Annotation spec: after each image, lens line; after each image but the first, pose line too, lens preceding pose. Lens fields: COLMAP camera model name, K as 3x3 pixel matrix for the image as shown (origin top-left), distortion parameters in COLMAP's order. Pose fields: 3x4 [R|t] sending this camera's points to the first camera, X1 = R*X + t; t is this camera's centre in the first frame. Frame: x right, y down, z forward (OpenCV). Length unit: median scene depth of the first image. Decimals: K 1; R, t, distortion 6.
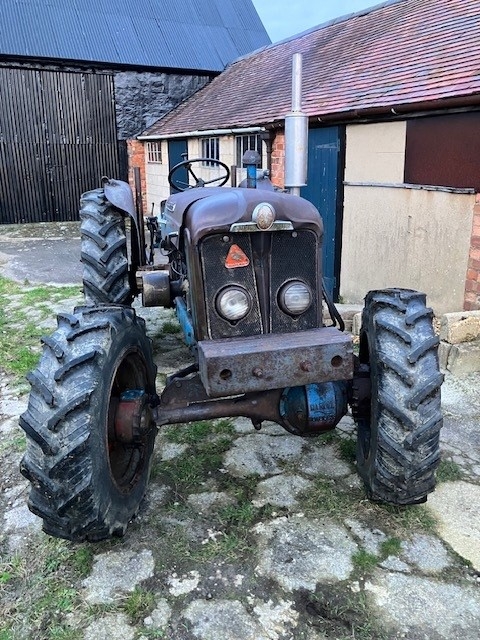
lens RADIAL K [[520.1, 0, 240.0], [0, 520.1, 320.0], [0, 0, 1]] dist [0.011600, 0.005472]
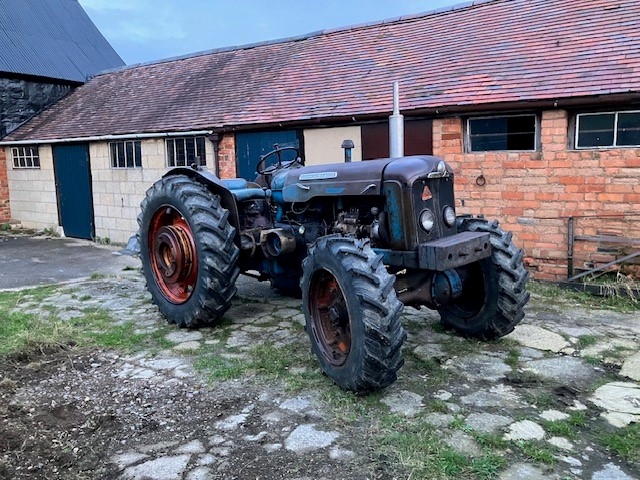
lens RADIAL K [[520.1, 0, 312.0], [0, 520.1, 236.4], [0, 0, 1]] dist [0.011600, 0.005472]
pose [[0.863209, -0.087922, 0.497132, -0.532376], [0.170919, 0.977463, -0.123907, 0.073085], [-0.475034, 0.191926, 0.858782, -0.114704]]
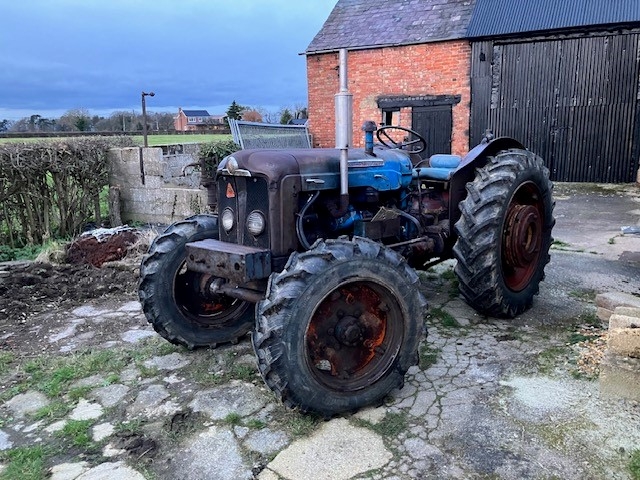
lens RADIAL K [[522.2, 0, 320.3], [0, 522.2, 225.3], [0, 0, 1]] dist [0.001002, 0.000769]
pose [[0.573123, 0.146540, -0.806260, 0.641095], [-0.225214, 0.974162, 0.016965, -0.047780], [0.787914, 0.171858, 0.591318, 0.133936]]
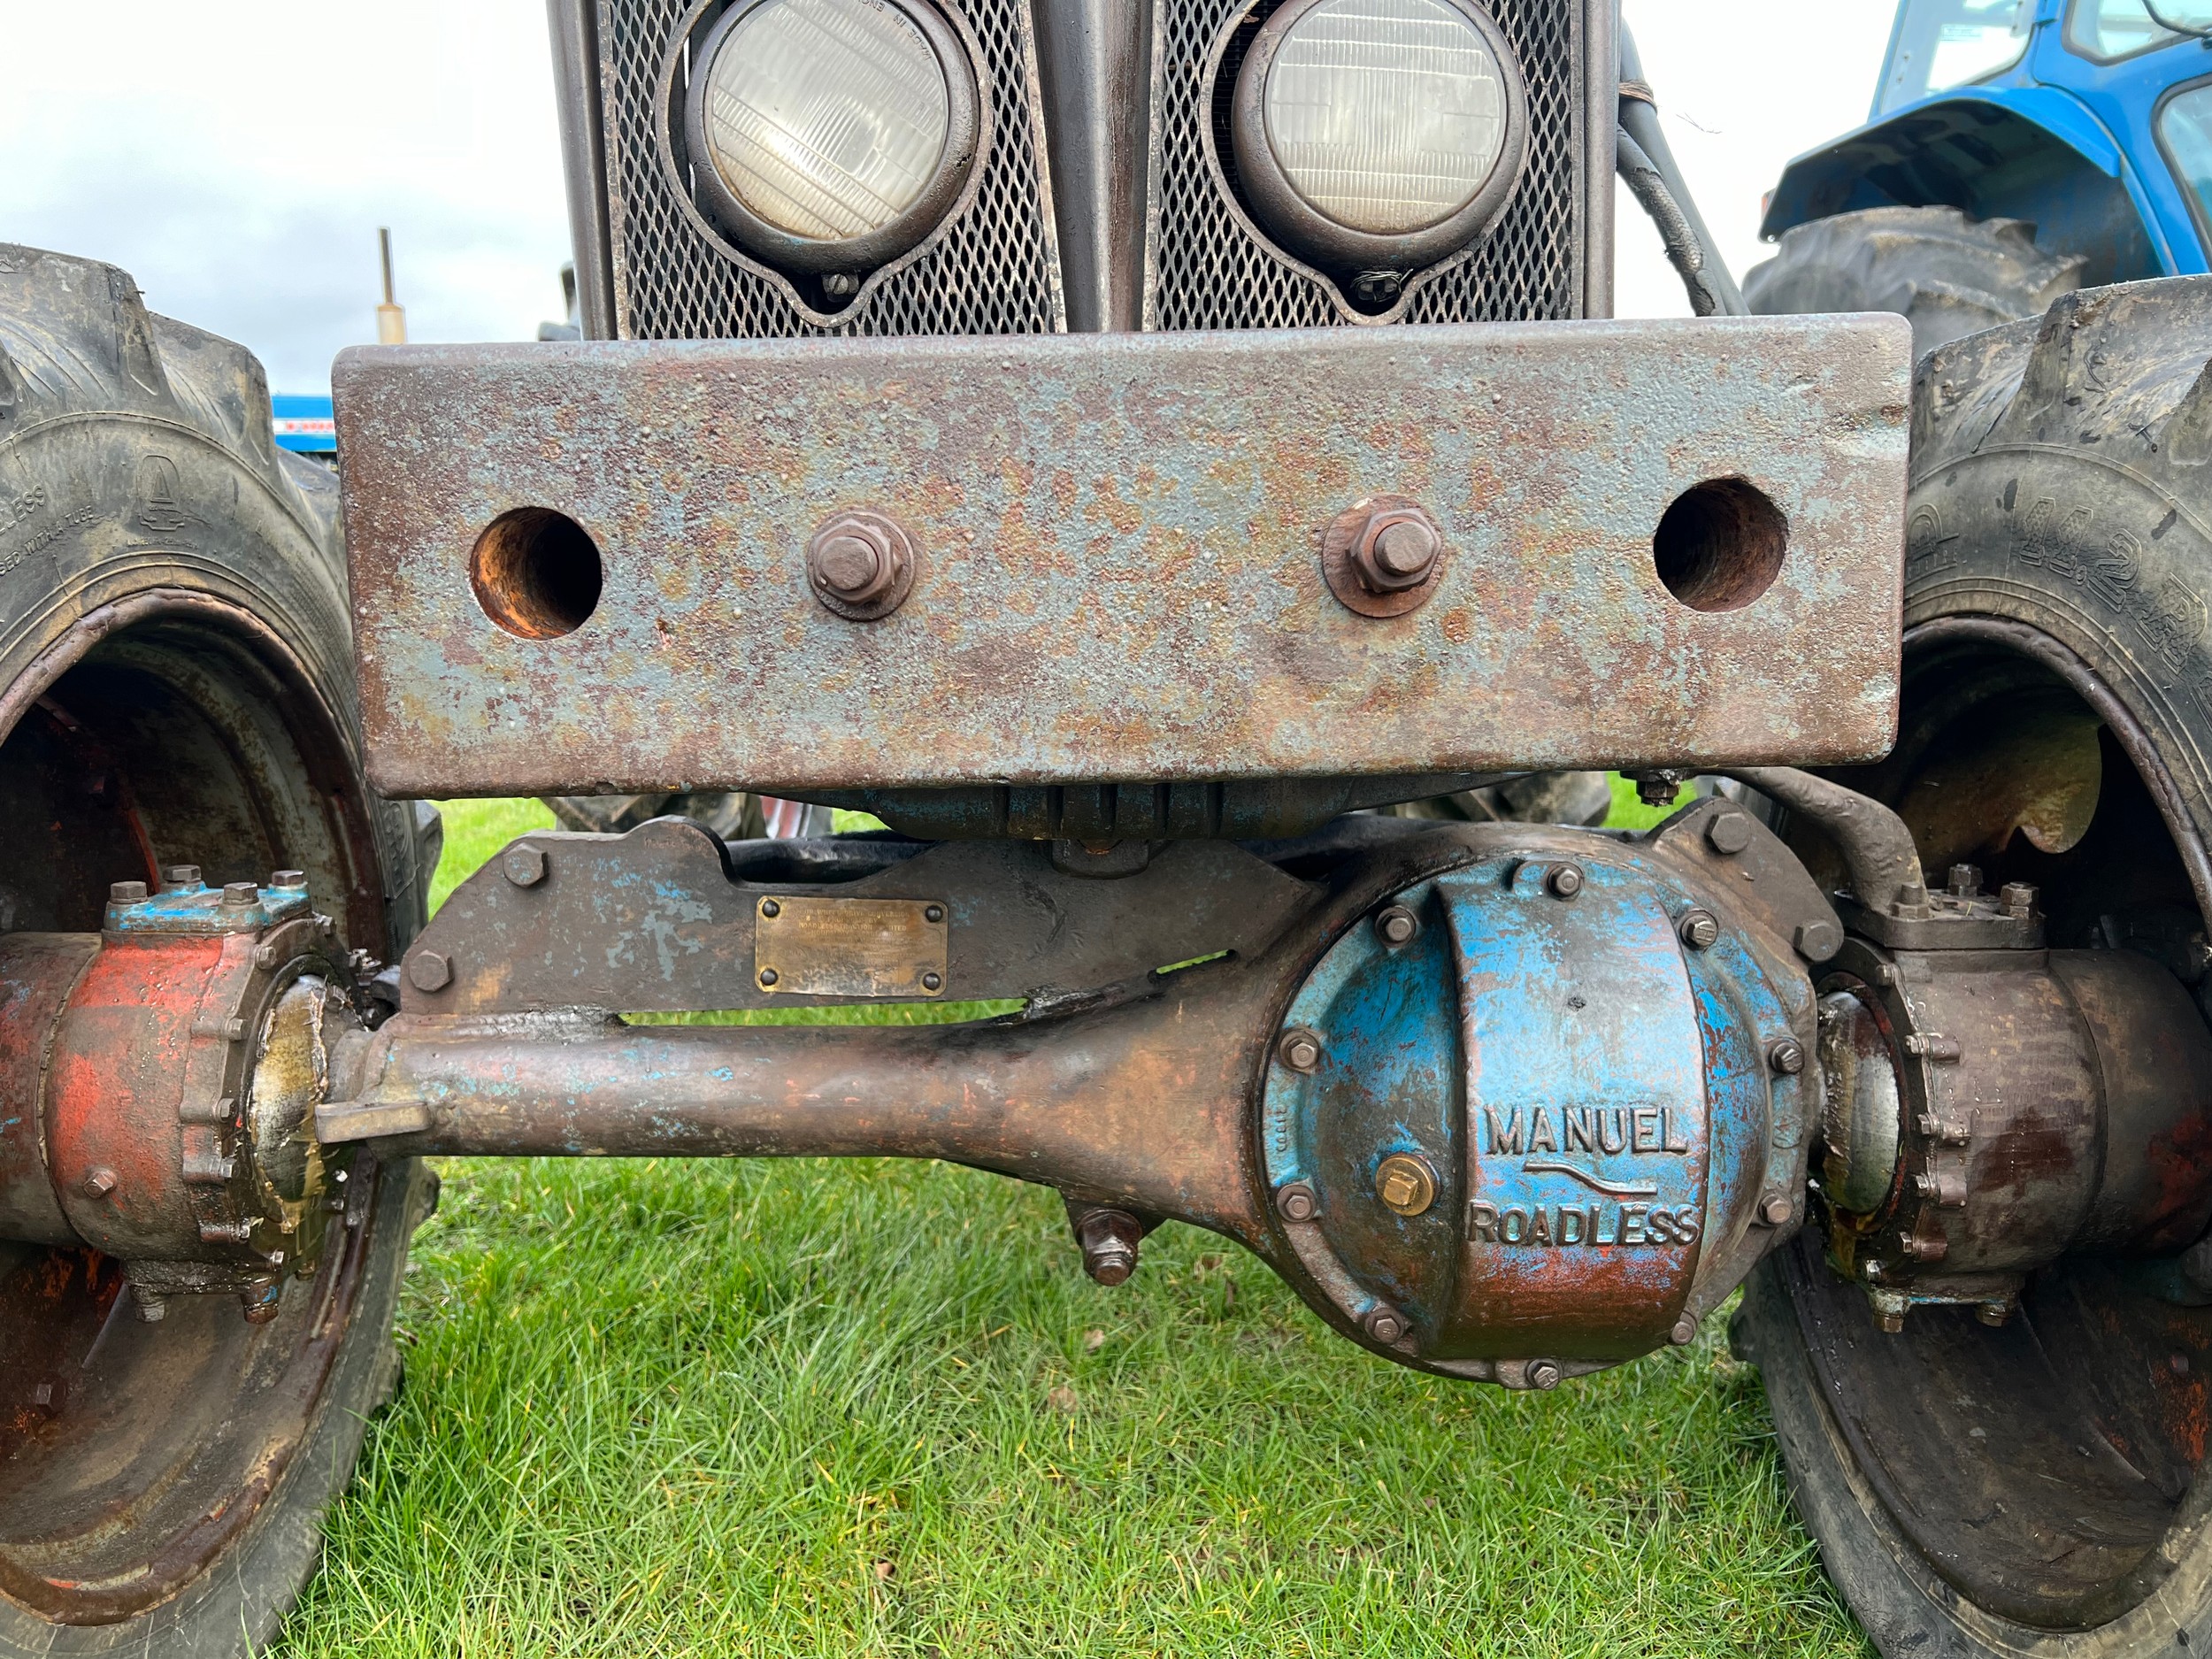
lens RADIAL K [[1690.6, 0, 1106.0], [0, 1690.6, 829.5], [0, 0, 1]] dist [0.022209, -0.007607]
pose [[0.981644, 0.060616, -0.180835, 0.058736], [-0.081020, 0.990880, -0.107666, 0.075847], [0.172660, 0.120341, 0.977603, 0.296011]]
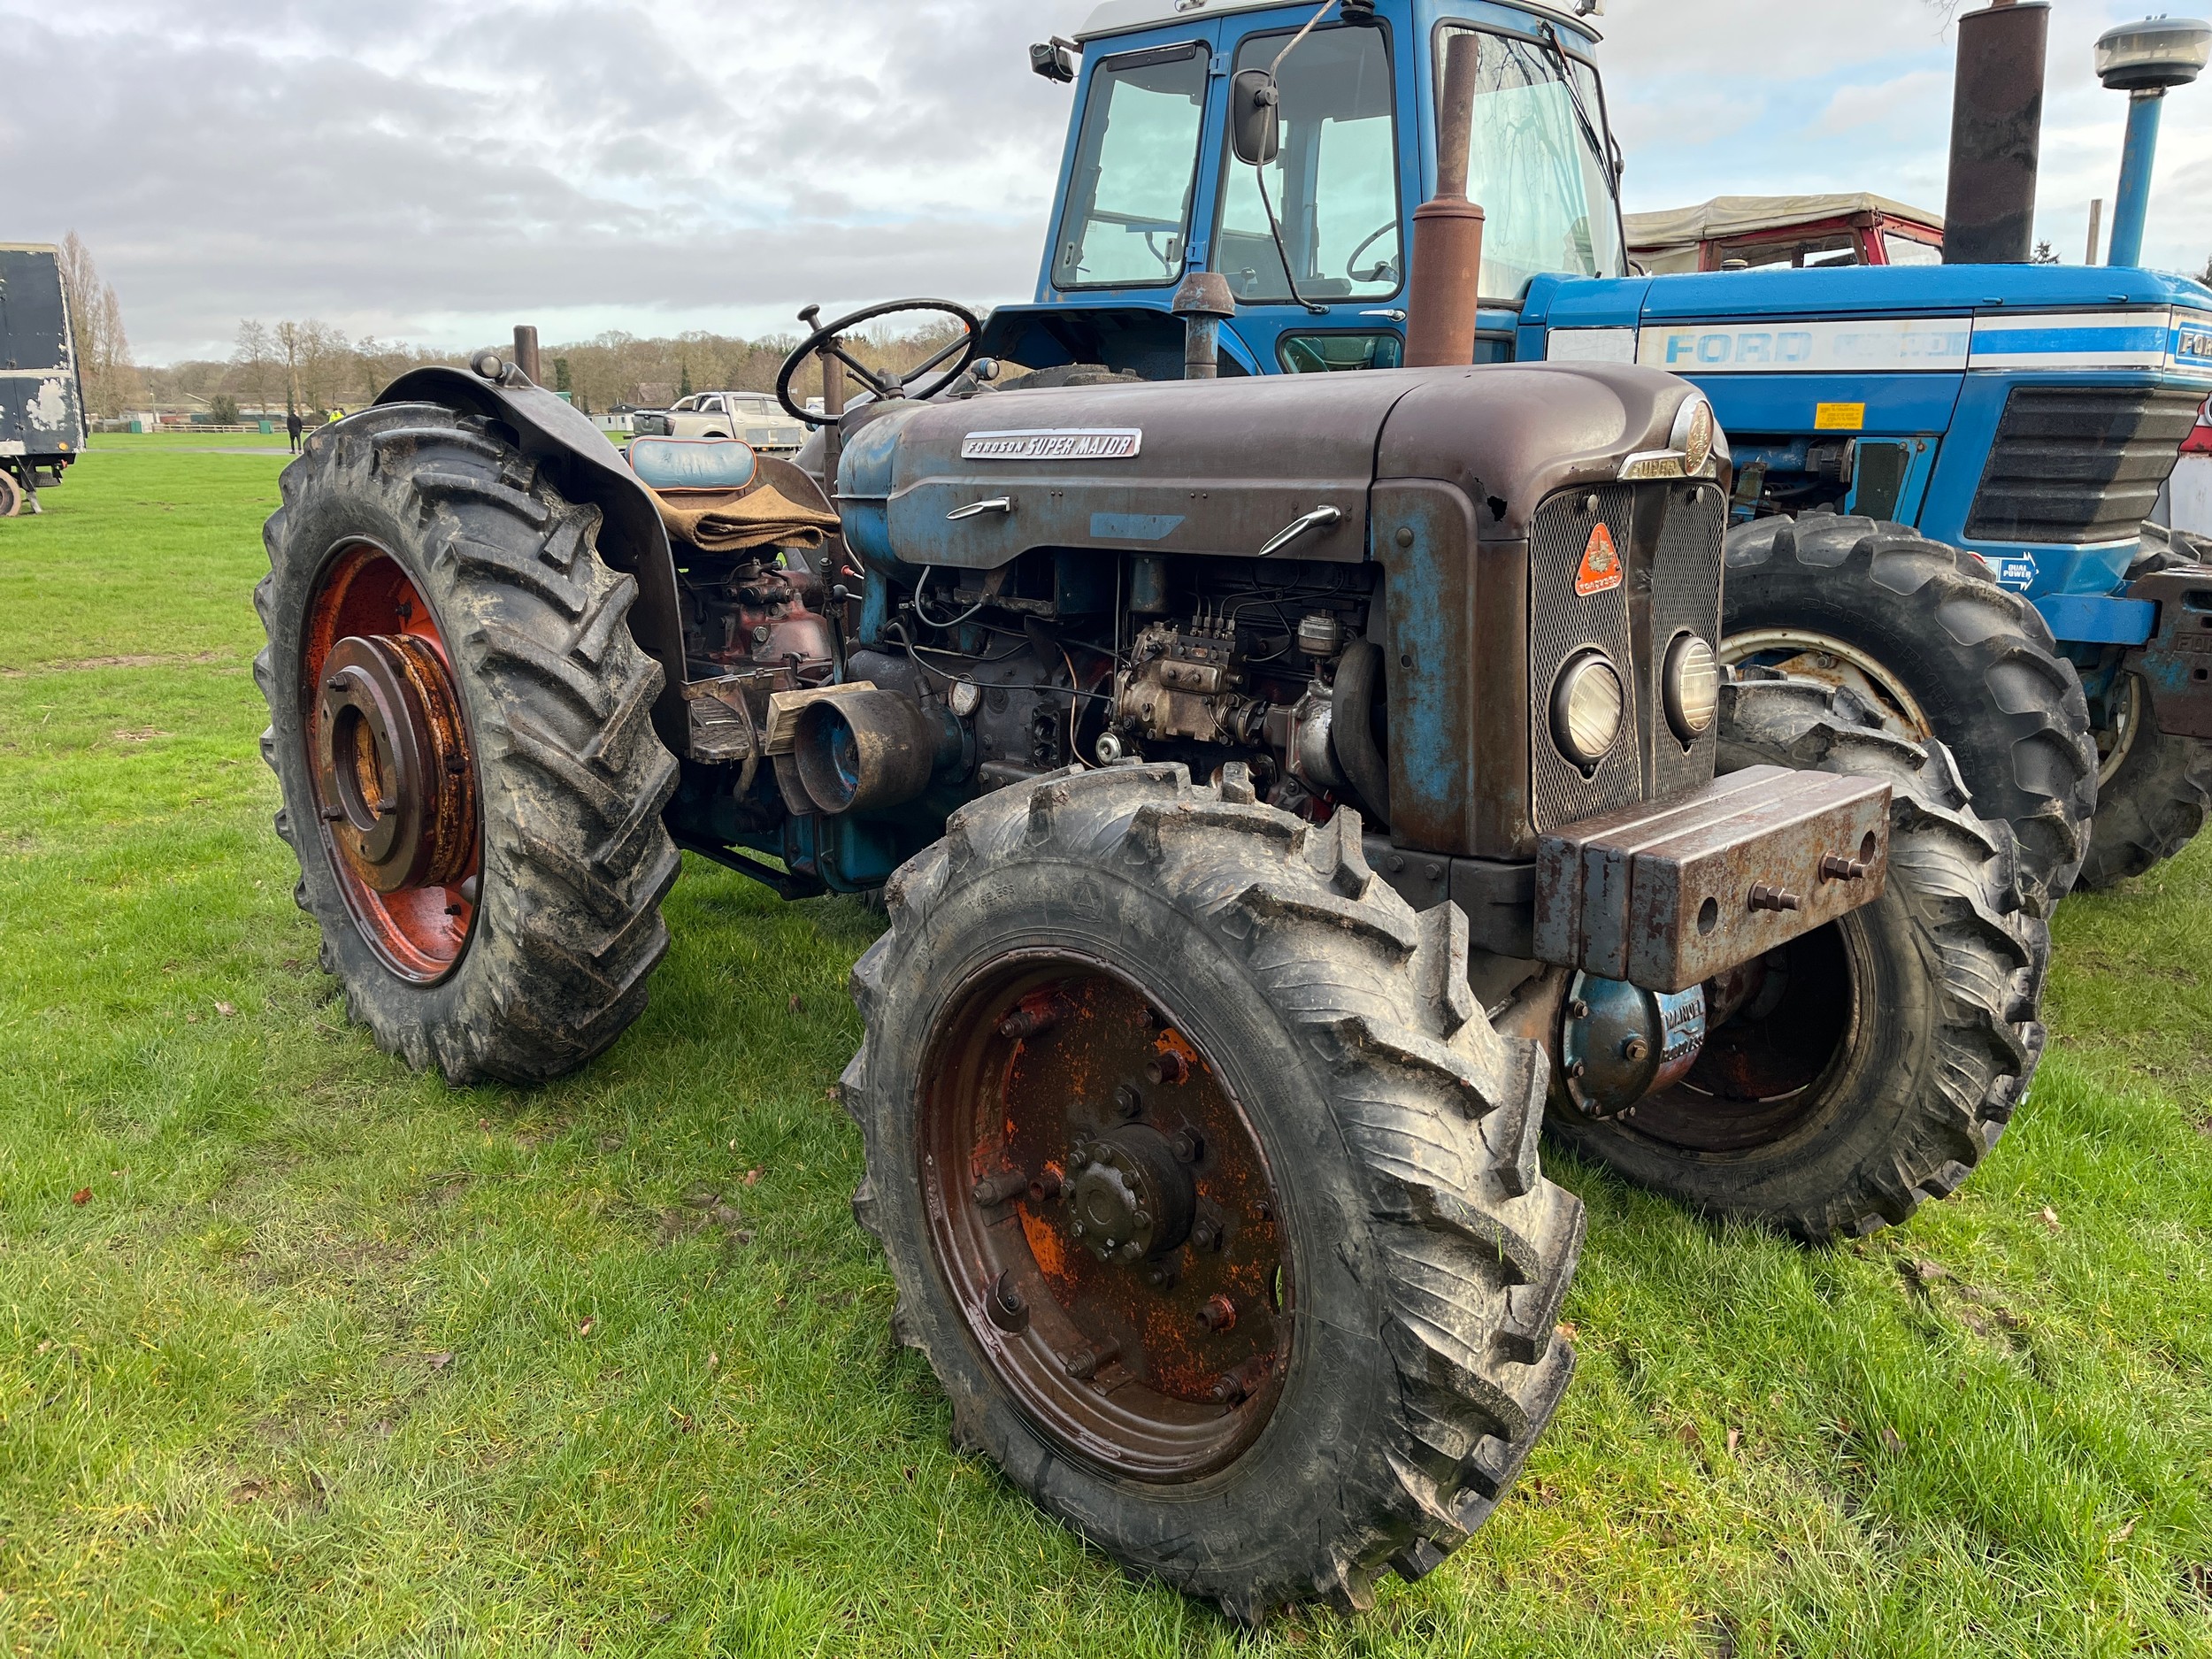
lens RADIAL K [[1691.2, 0, 1098.4], [0, 1691.2, 861.3], [0, 0, 1]] dist [0.022378, -0.001775]
pose [[0.860210, -0.098617, 0.500314, -0.366053], [0.117522, 0.993050, -0.006319, 0.014631], [-0.496214, 0.064233, 0.865821, 0.115308]]
